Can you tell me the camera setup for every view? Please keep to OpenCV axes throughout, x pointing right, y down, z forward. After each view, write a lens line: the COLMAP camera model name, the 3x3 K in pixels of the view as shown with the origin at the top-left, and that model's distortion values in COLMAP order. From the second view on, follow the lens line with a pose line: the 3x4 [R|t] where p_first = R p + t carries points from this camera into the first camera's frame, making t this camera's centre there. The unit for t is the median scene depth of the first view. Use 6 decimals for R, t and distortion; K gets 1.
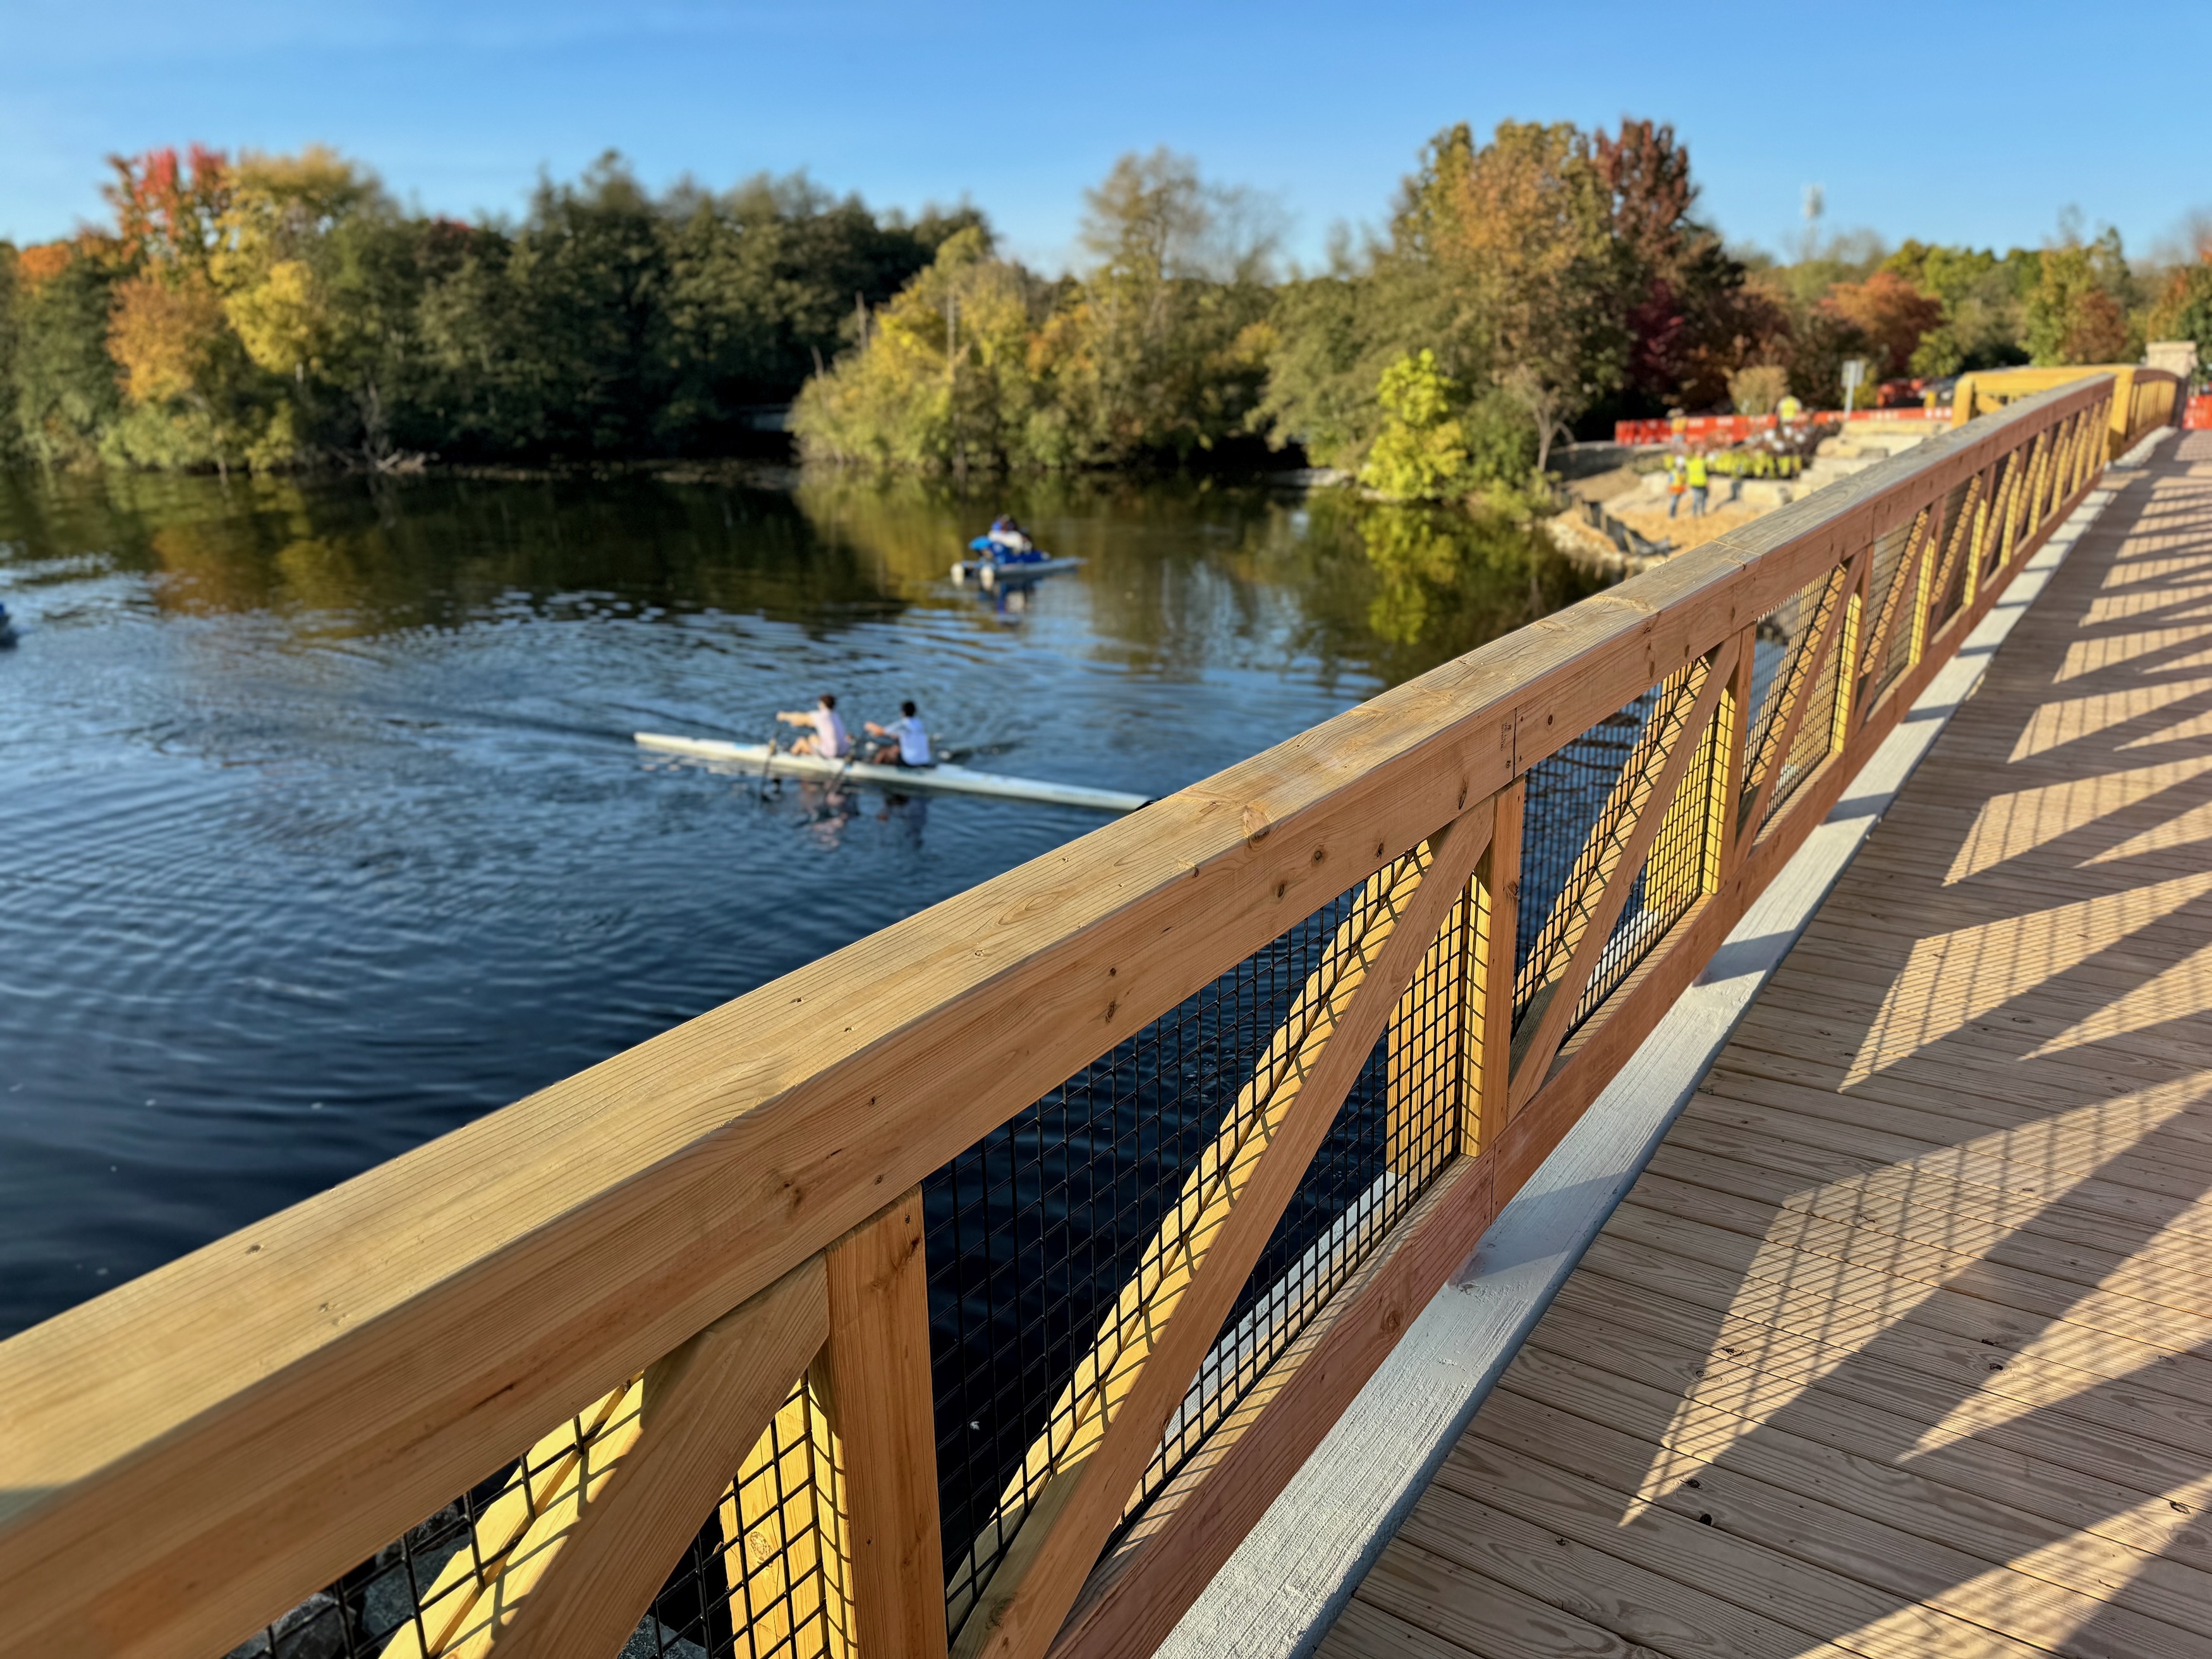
lens RADIAL K [[1570.4, 0, 1101.8], [0, 1570.4, 830.0], [0, 0, 1]] dist [0.047362, -0.054086]
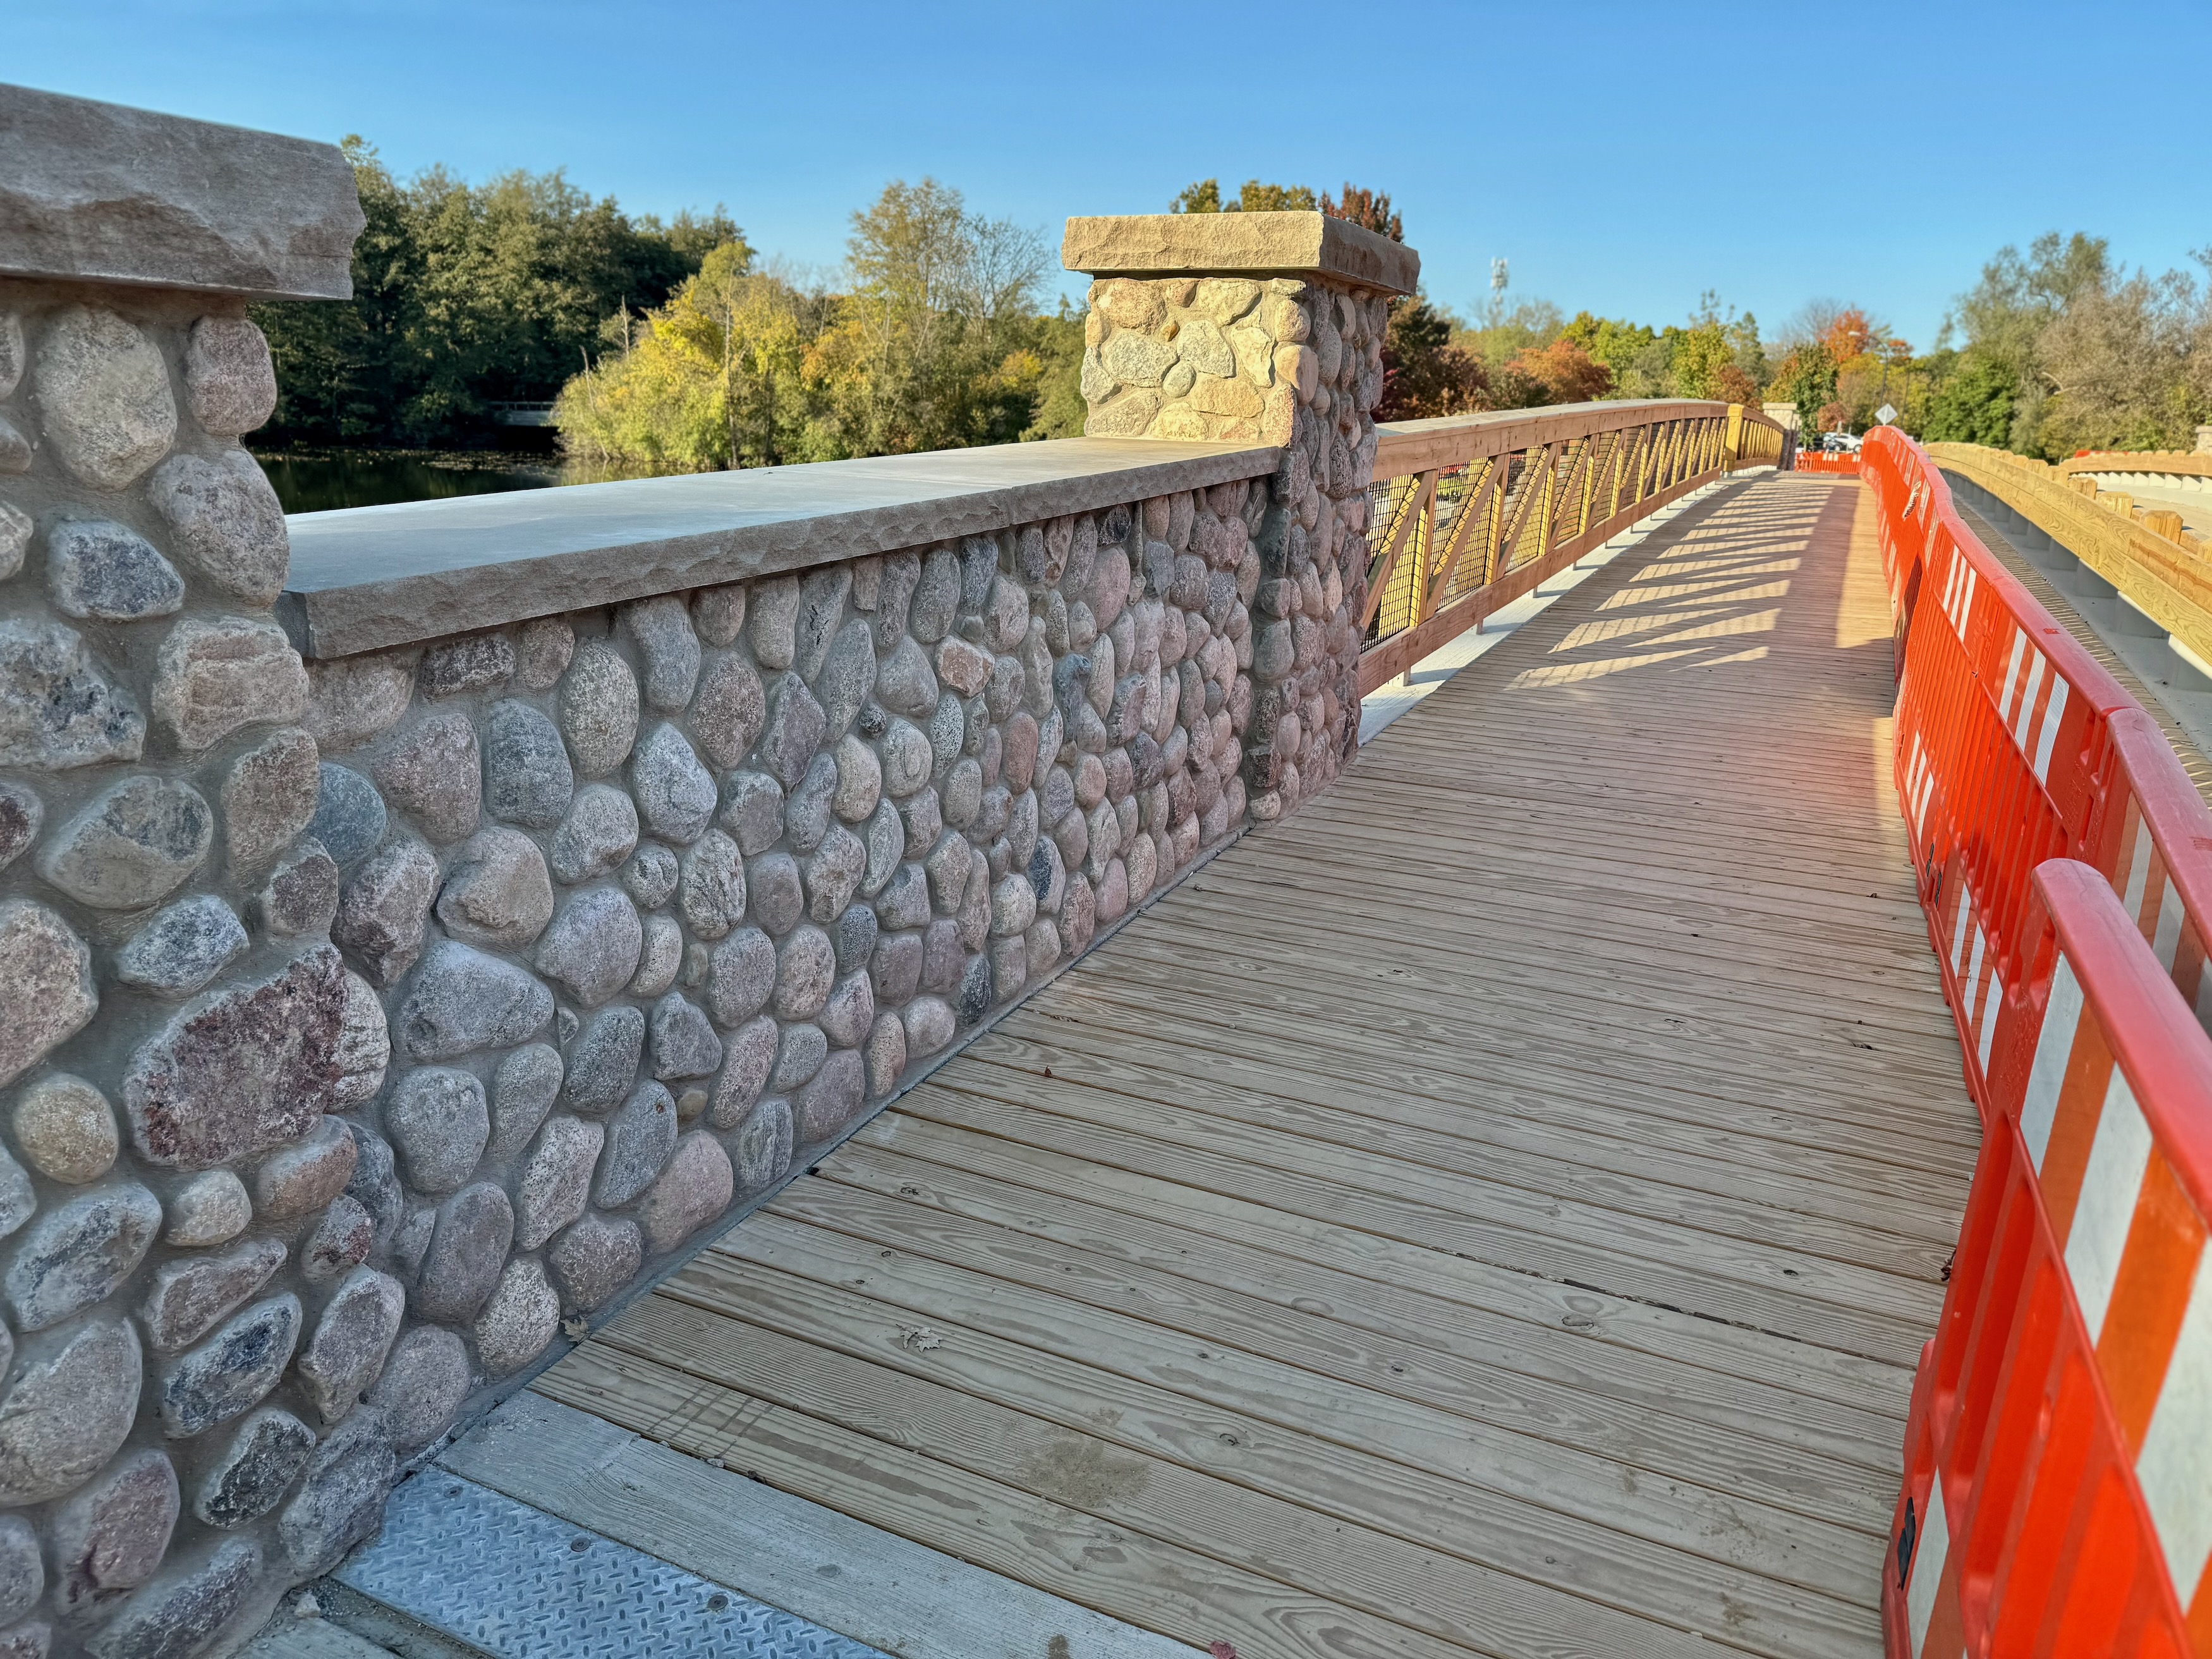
lens RADIAL K [[1570.4, 0, 1101.1], [0, 1570.4, 823.6], [0, 0, 1]] dist [0.047362, -0.054086]
pose [[0.984478, 0.008266, 0.175316, -0.029110], [-0.004551, 0.999757, -0.021581, 0.021096], [-0.175452, 0.020448, 0.984276, -0.051921]]
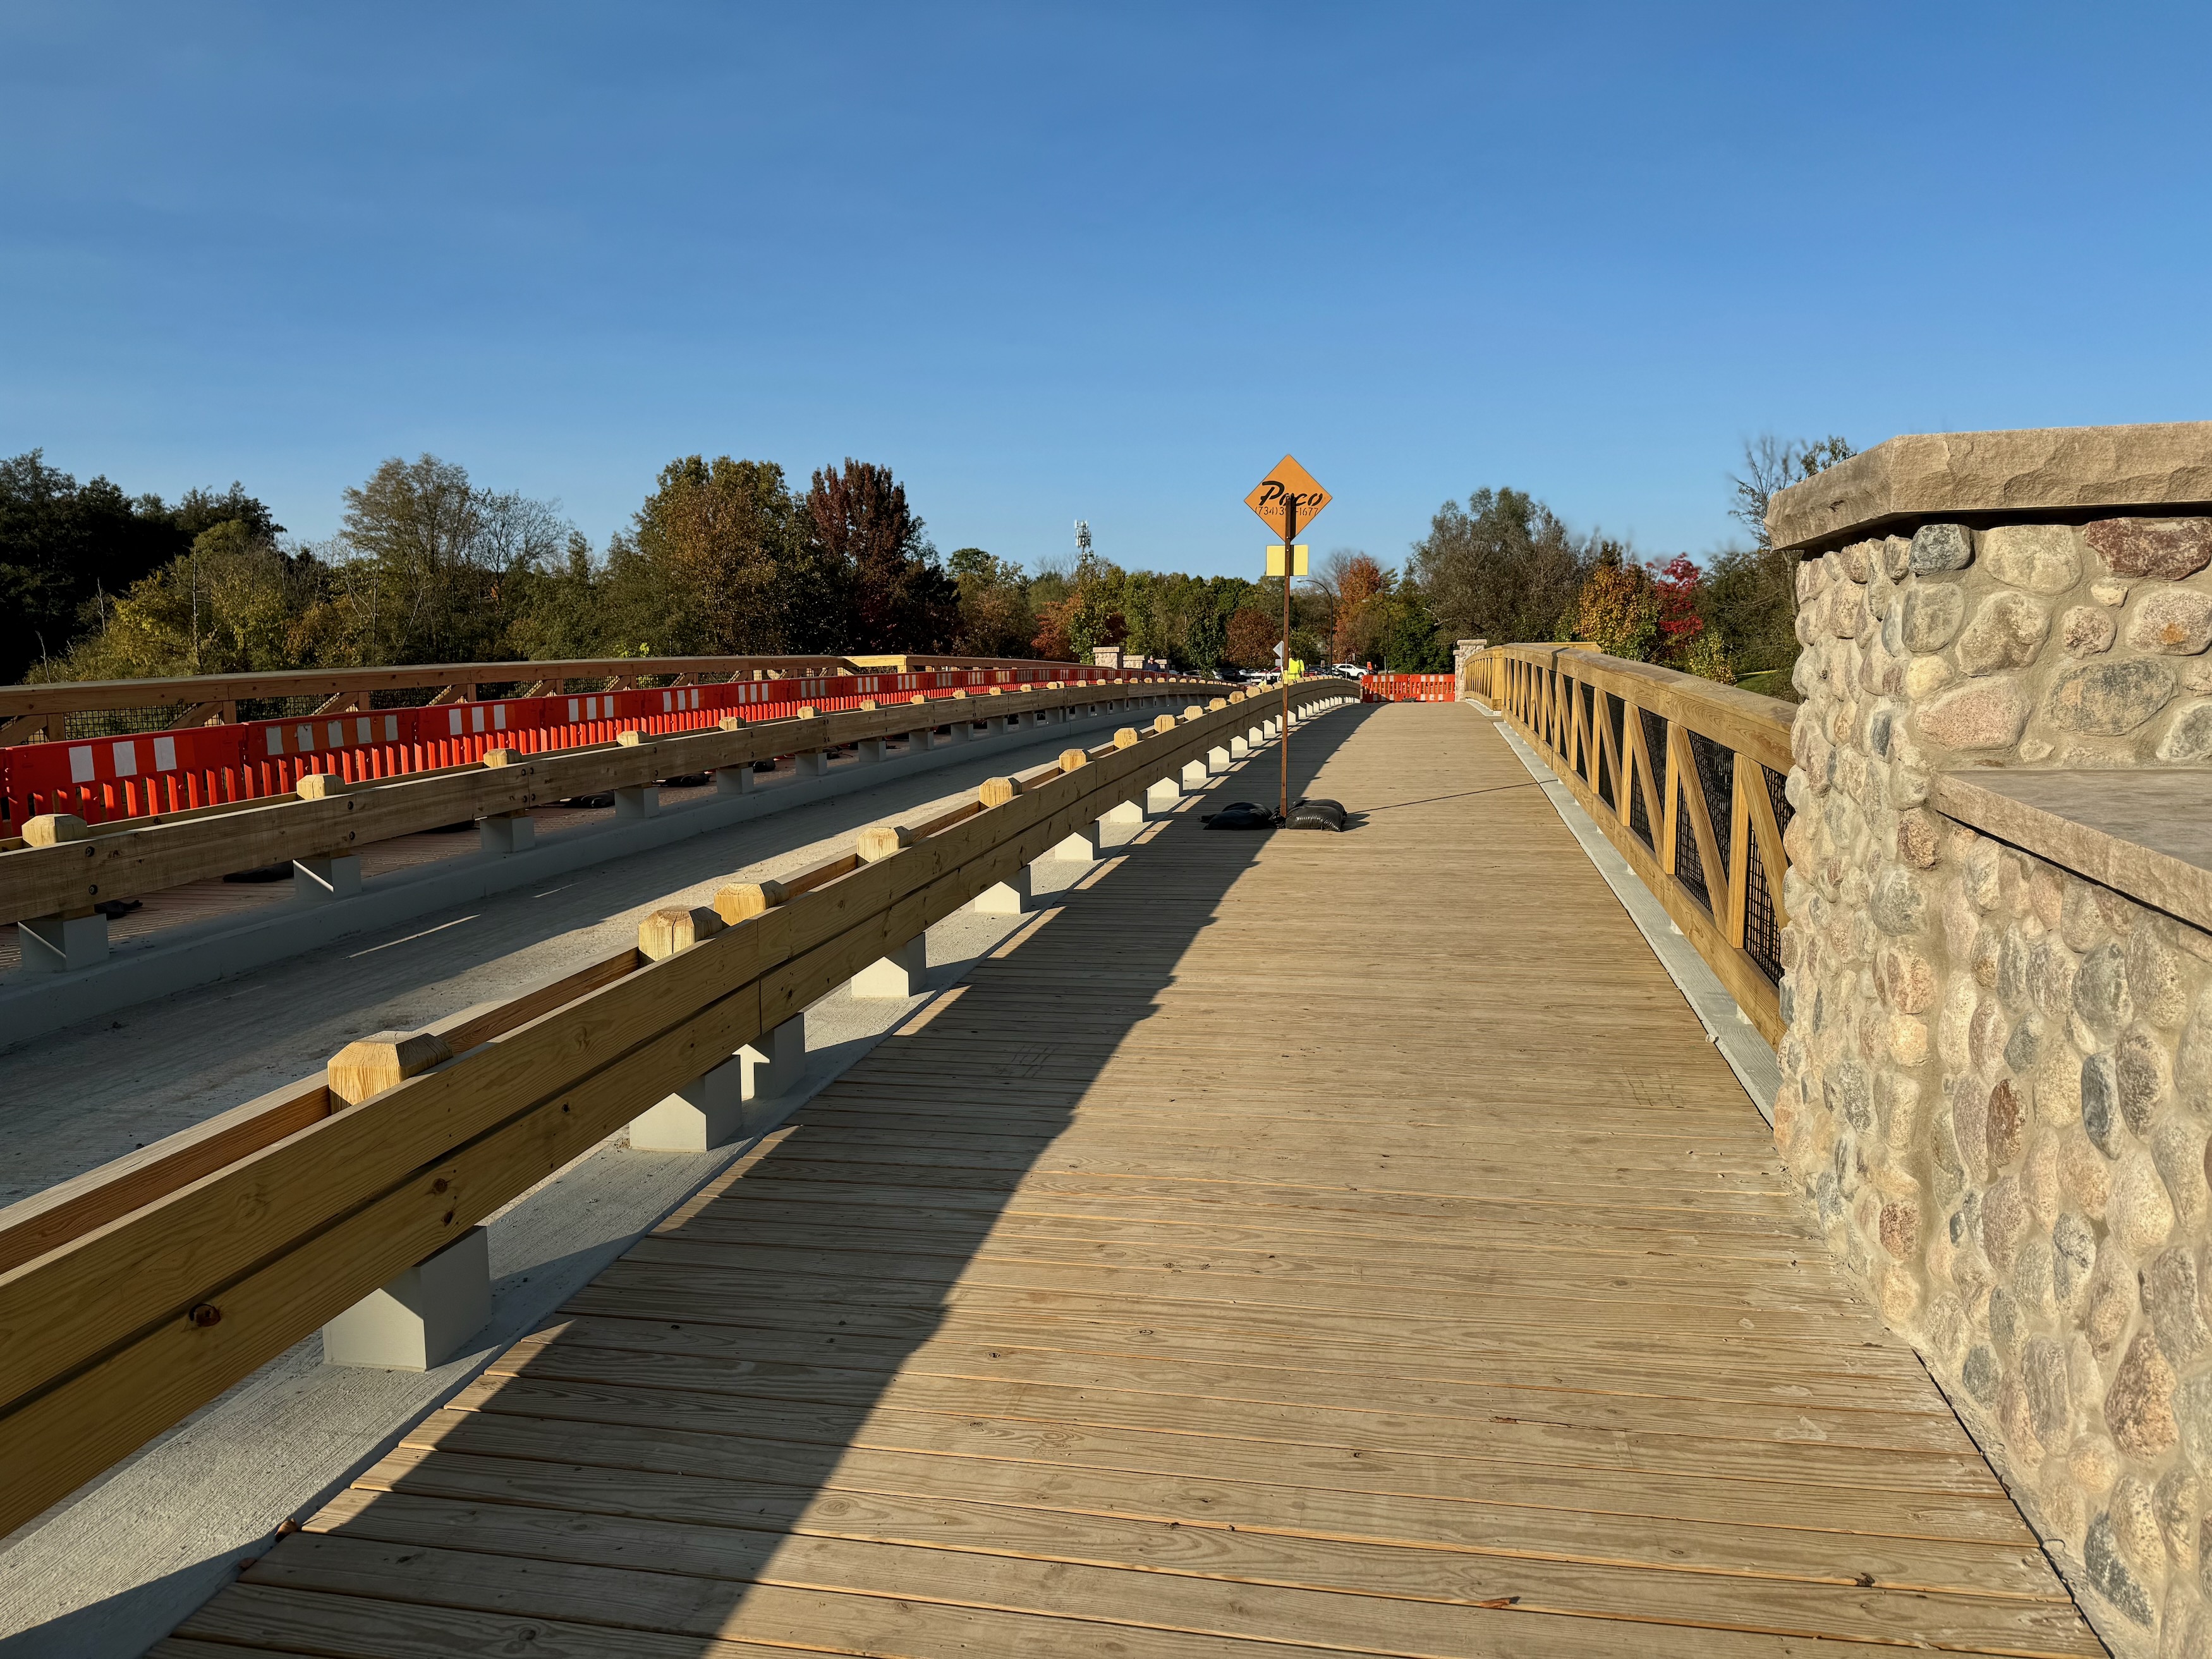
lens RADIAL K [[1570.4, 0, 1107.0], [0, 1570.4, 833.1], [0, 0, 1]] dist [0.047362, -0.054086]
pose [[0.922496, -0.030110, 0.384831, 0.040366], [0.097966, 0.982574, -0.157960, 0.029498], [-0.373368, 0.183418, 0.909370, -0.091478]]
